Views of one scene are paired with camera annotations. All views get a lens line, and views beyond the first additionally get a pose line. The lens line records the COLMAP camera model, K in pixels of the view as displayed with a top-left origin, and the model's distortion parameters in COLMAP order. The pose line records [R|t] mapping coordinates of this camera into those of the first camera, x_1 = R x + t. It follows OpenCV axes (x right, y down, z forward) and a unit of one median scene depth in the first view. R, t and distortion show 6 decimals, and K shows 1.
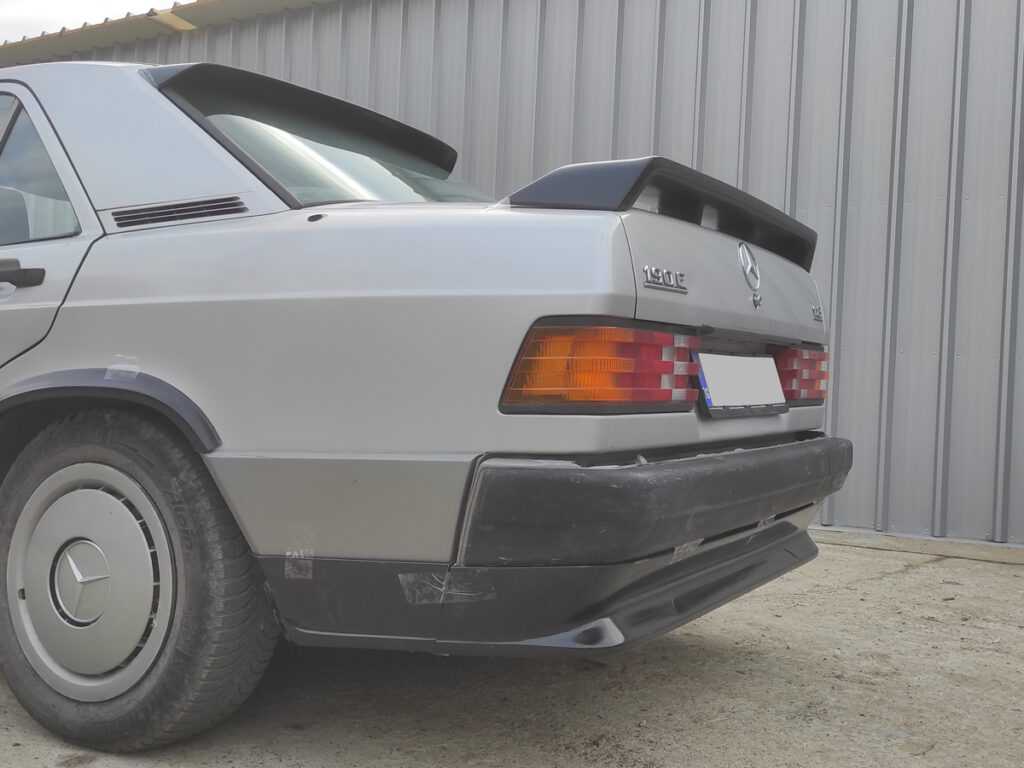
lens RADIAL K [[1164.4, 0, 490.7], [0, 1164.4, 359.3], [0, 0, 1]] dist [0.053928, -0.026469]
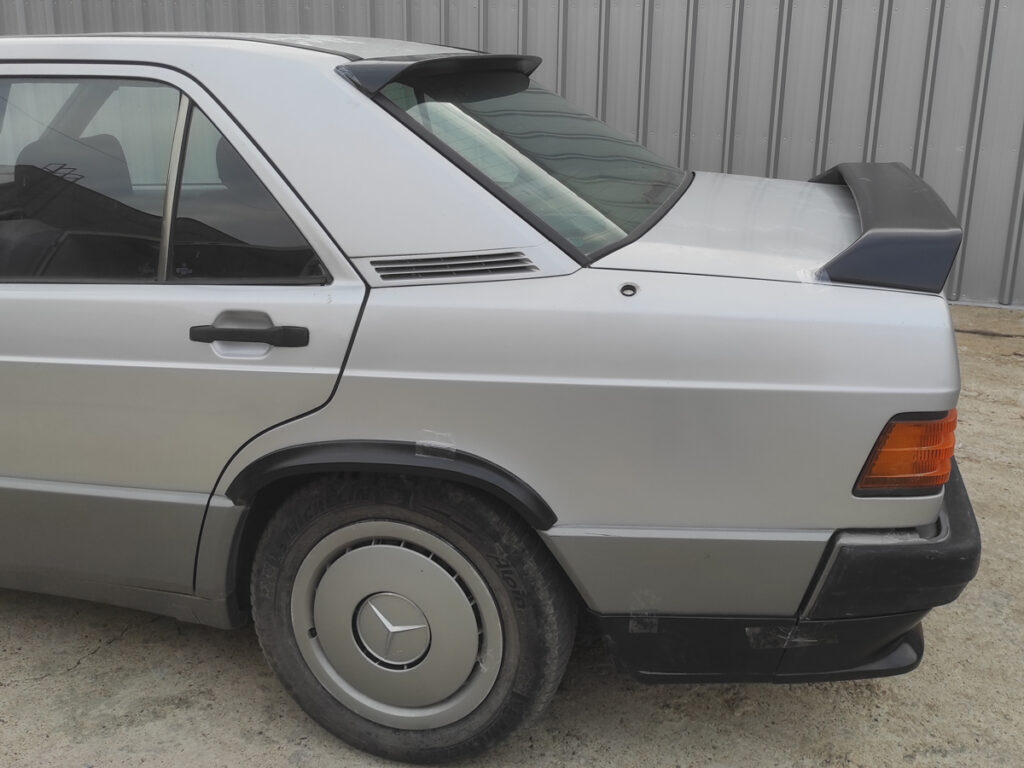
lens RADIAL K [[1025.2, 0, 572.1], [0, 1025.2, 310.0], [0, 0, 1]] dist [0.046571, -0.021599]
pose [[0.962965, -0.088021, 0.254853, -0.420835], [0.014690, 0.960936, 0.276381, -0.346960], [-0.269225, -0.262401, 0.926641, 0.195131]]
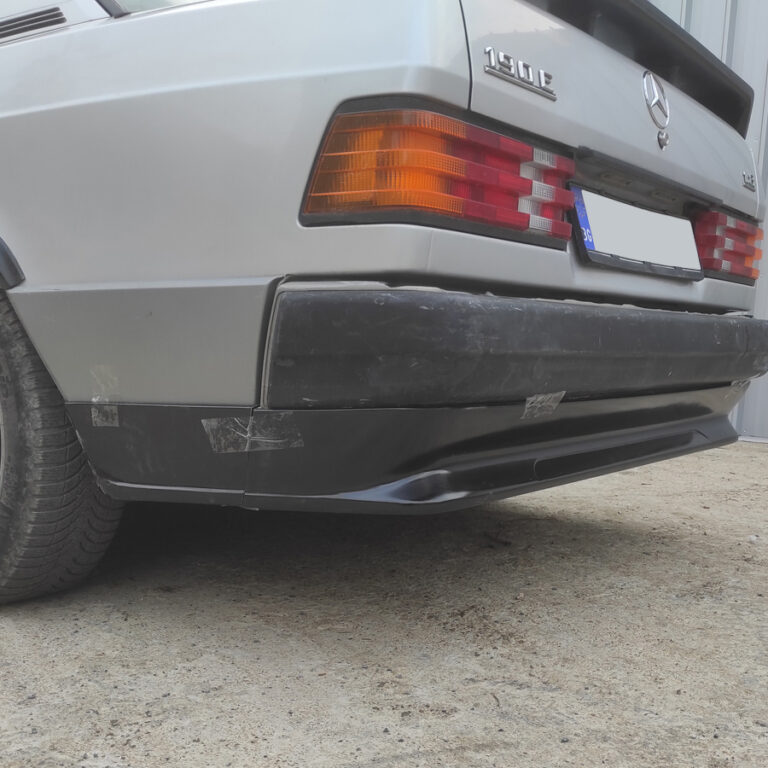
lens RADIAL K [[943.3, 0, 444.0], [0, 943.3, 467.7], [0, 0, 1]] dist [0.074906, -0.094824]
pose [[0.995677, 0.016153, -0.091465, 0.155267], [-0.002322, 0.988782, 0.149345, 0.102581], [0.092852, -0.148487, 0.984546, 0.277143]]
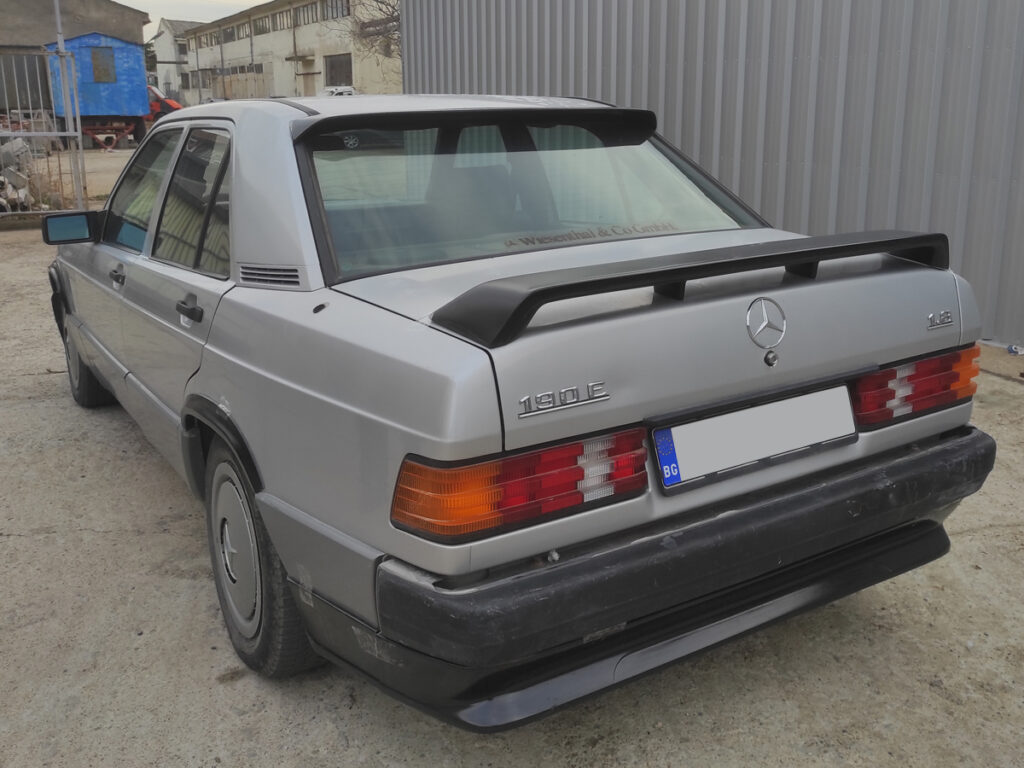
lens RADIAL K [[1025.2, 0, 572.1], [0, 1025.2, 310.0], [0, 0, 1]] dist [0.046571, -0.021599]
pose [[0.891251, 0.054957, -0.450169, 0.541973], [0.044802, 0.977106, 0.207985, -0.322367], [0.451293, -0.205535, 0.868384, 0.213606]]
